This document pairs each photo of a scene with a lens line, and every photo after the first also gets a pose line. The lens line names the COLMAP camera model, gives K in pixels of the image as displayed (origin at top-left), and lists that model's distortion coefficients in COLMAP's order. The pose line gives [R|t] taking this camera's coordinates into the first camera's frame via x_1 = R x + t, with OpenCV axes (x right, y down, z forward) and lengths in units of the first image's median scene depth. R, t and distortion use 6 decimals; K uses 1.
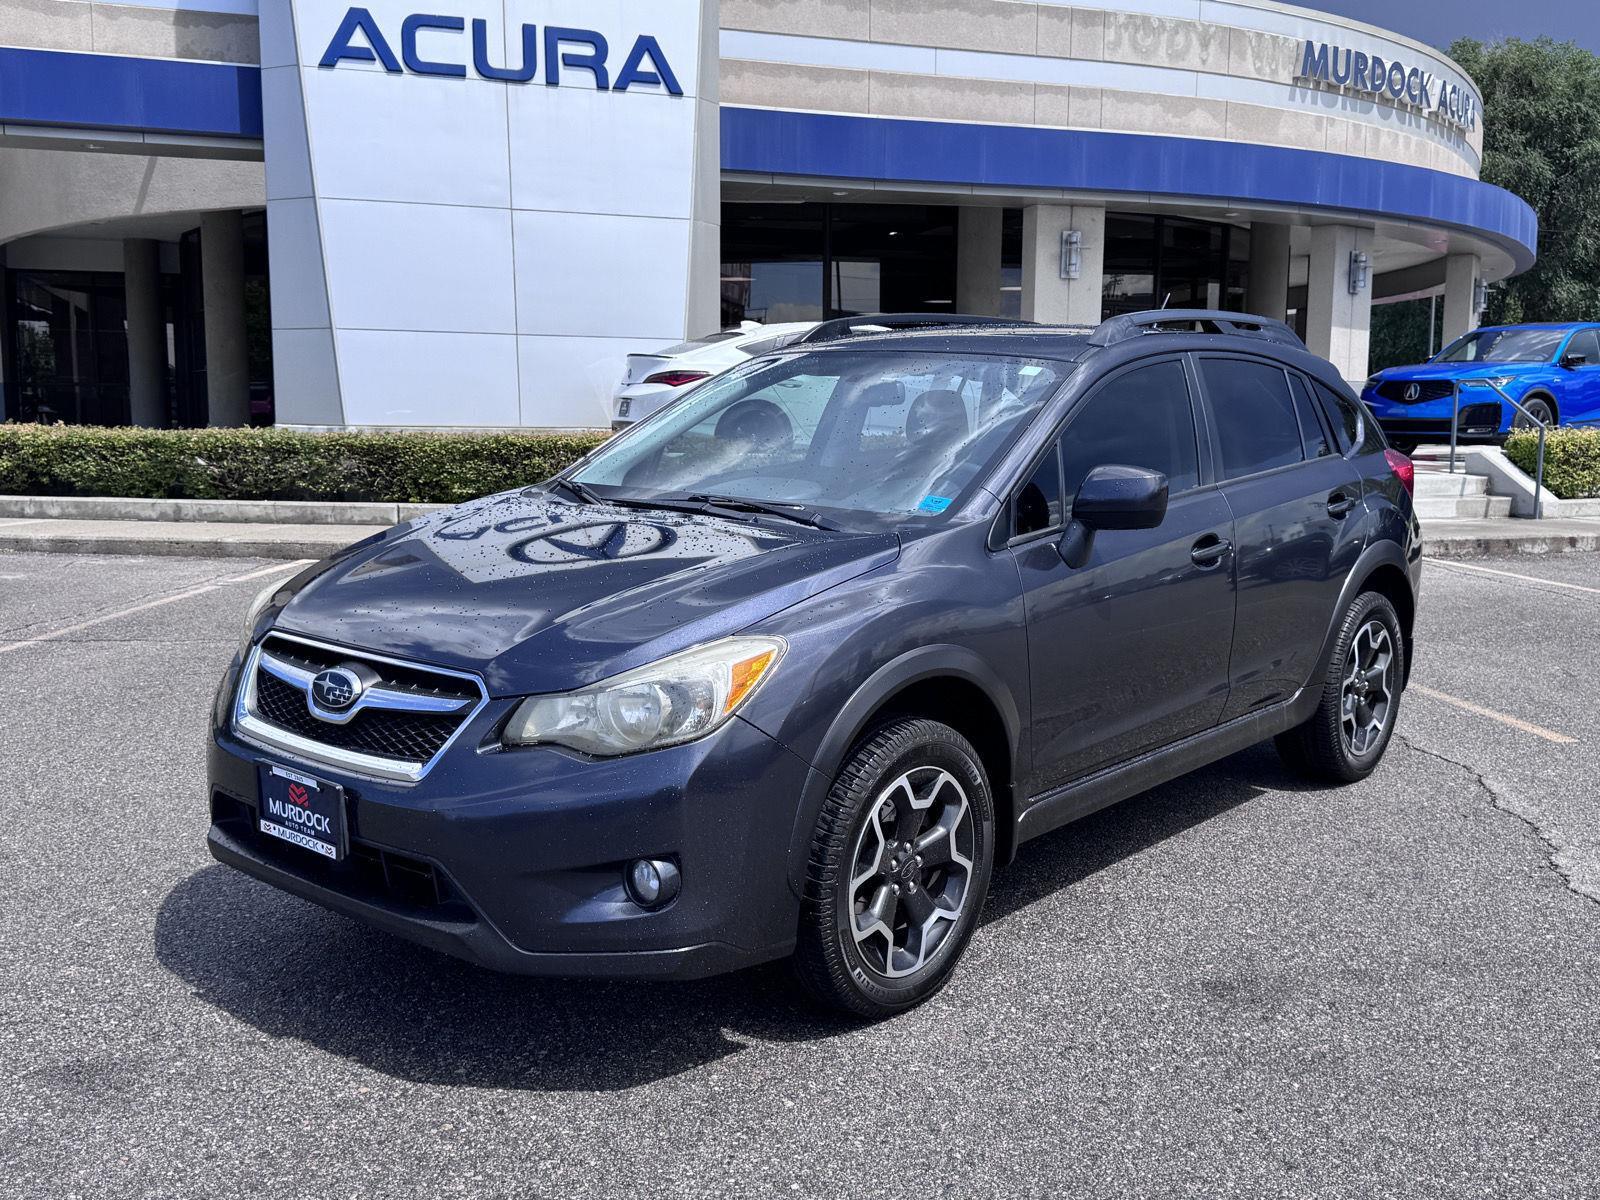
lens RADIAL K [[1538.6, 0, 805.0], [0, 1538.6, 619.2], [0, 0, 1]] dist [0.164595, -0.326615]
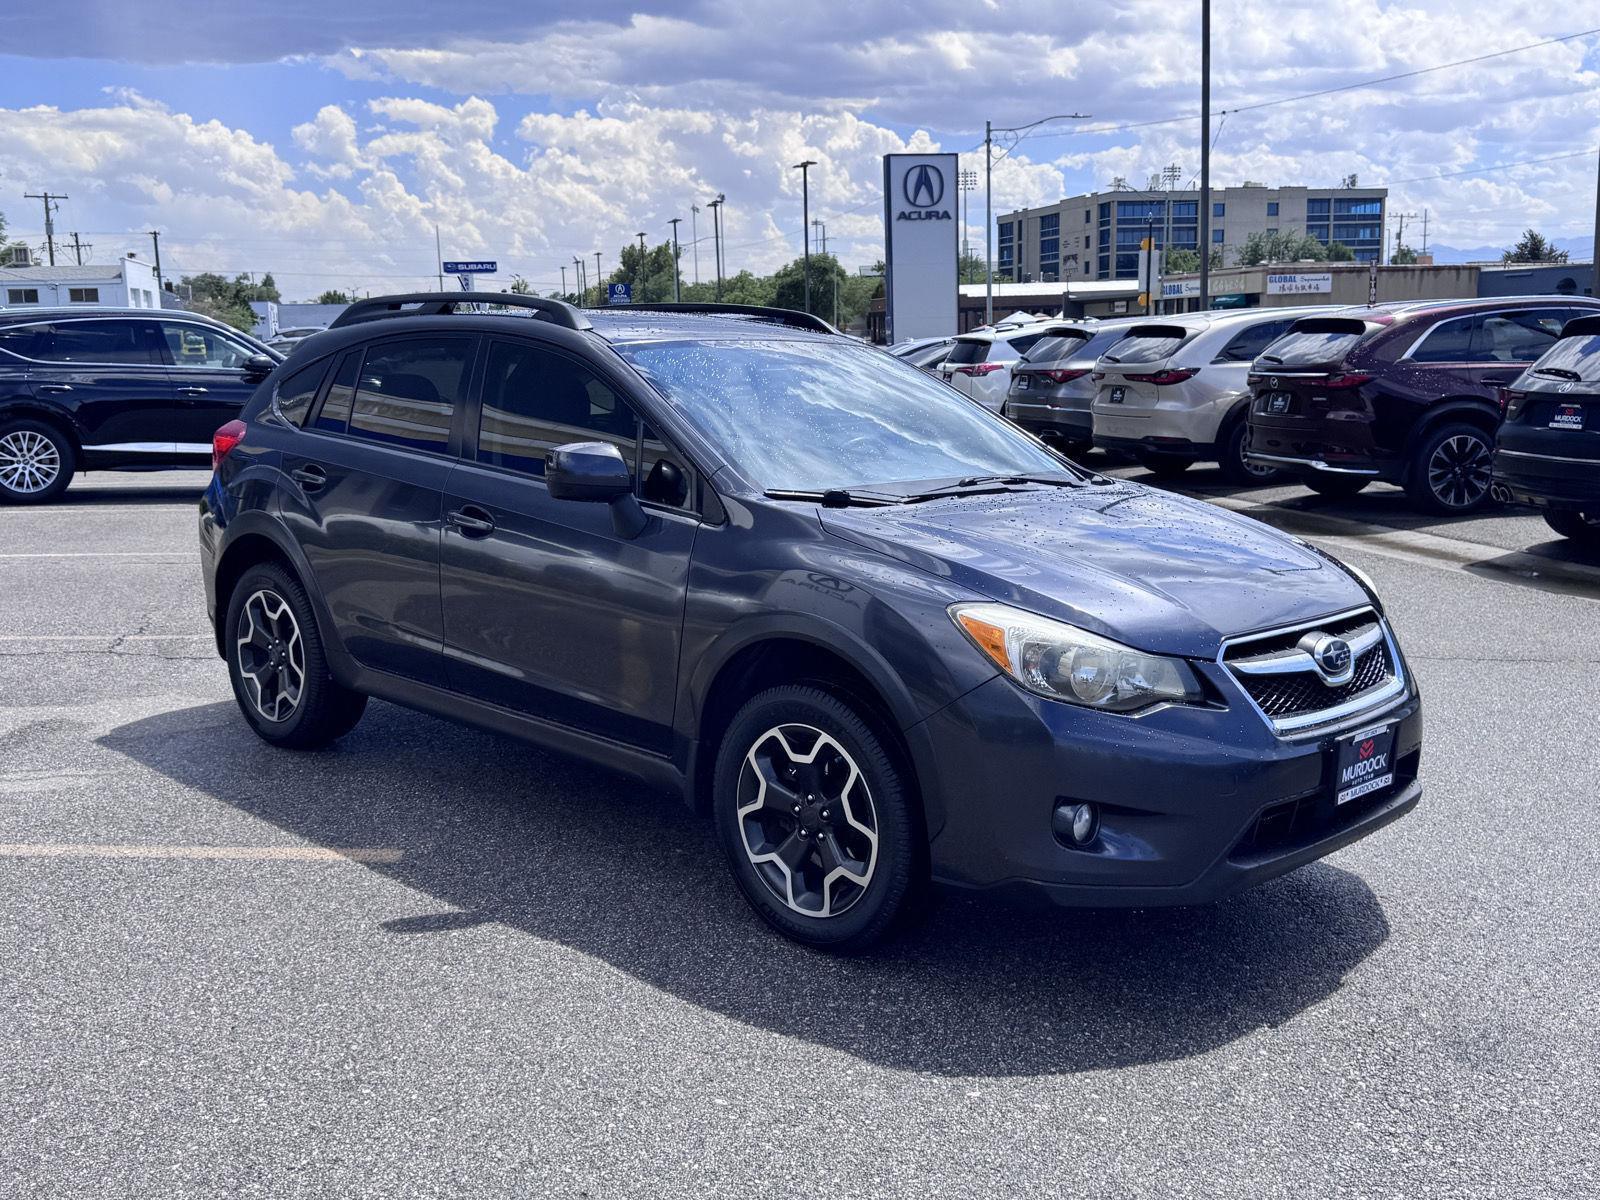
lens RADIAL K [[1538.6, 0, 805.0], [0, 1538.6, 619.2], [0, 0, 1]] dist [0.164595, -0.326615]
pose [[0.066536, -0.185405, 0.980407, -0.333893], [0.152036, 0.972995, 0.173686, -0.054714], [-0.986133, 0.137500, 0.092927, 0.297557]]
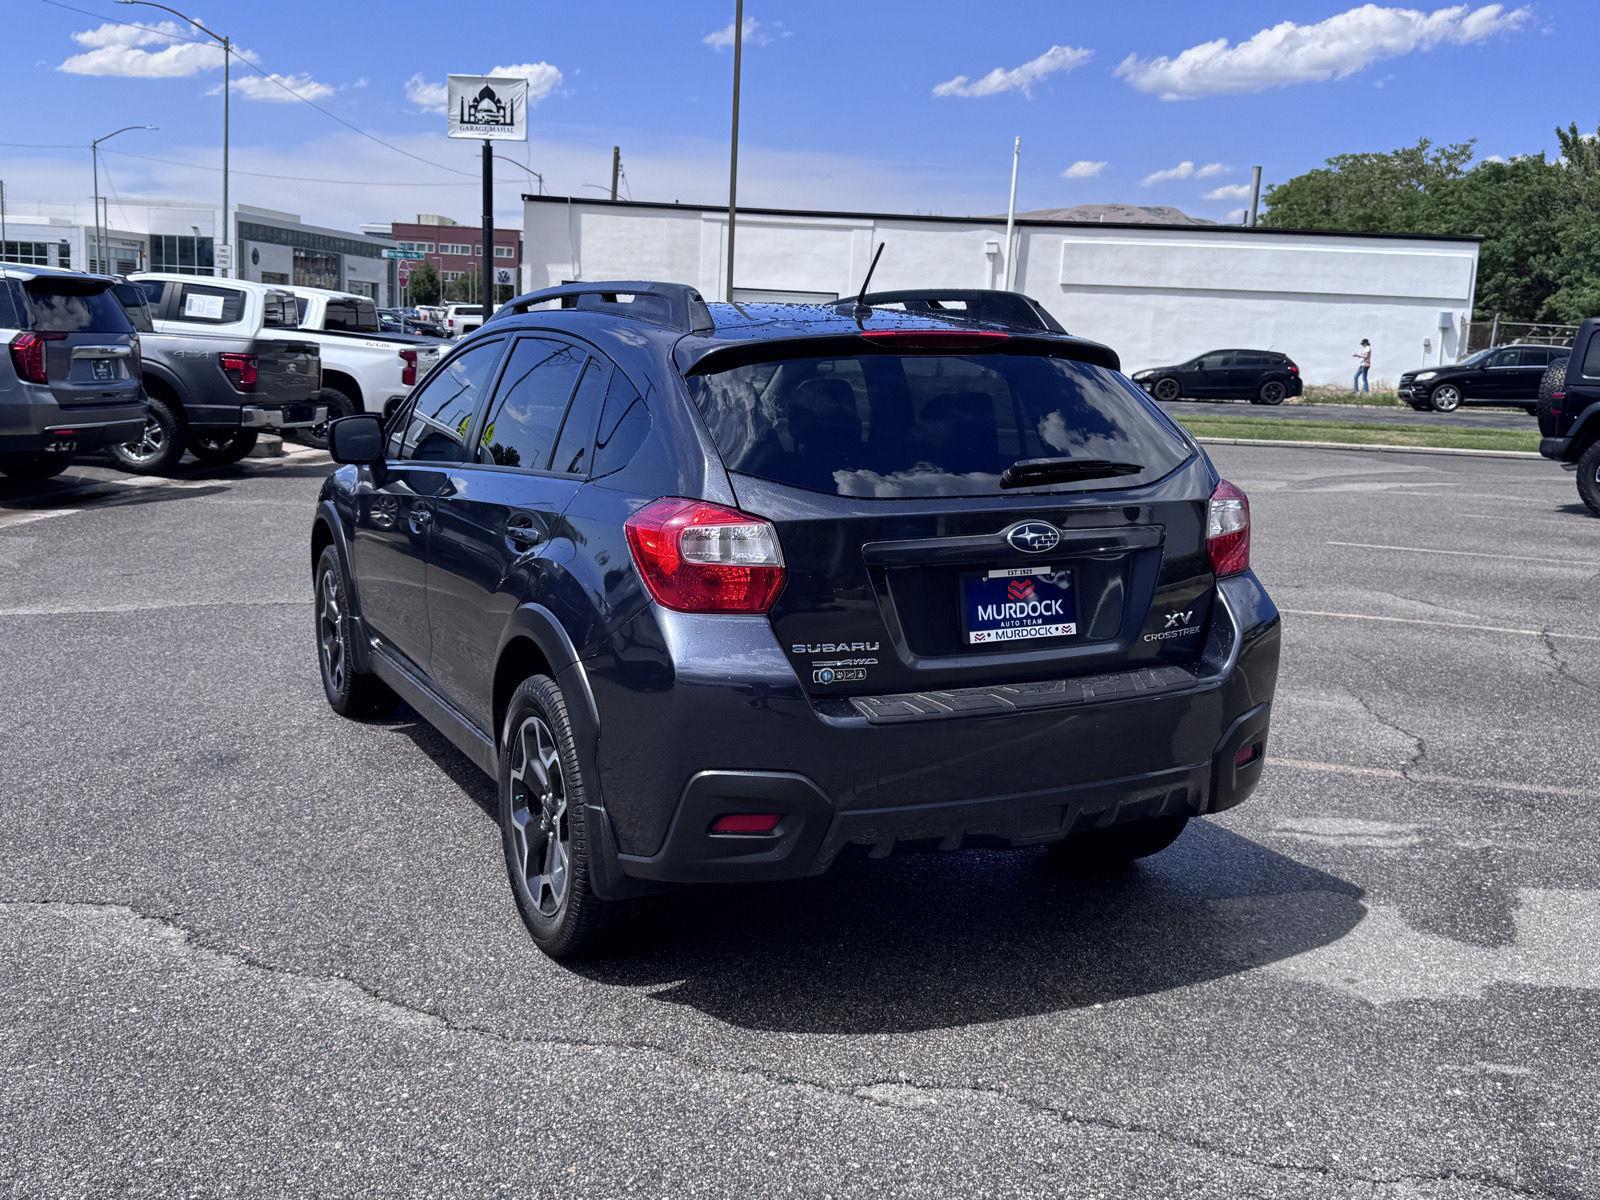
lens RADIAL K [[1542.9, 0, 787.8], [0, 1542.9, 594.7], [0, 0, 1]] dist [0.162688, -0.330547]
pose [[-0.398692, 0.131614, -0.907591, 0.360199], [-0.166679, 0.962767, 0.212835, -0.082907], [0.901811, 0.236132, -0.361910, 0.516870]]
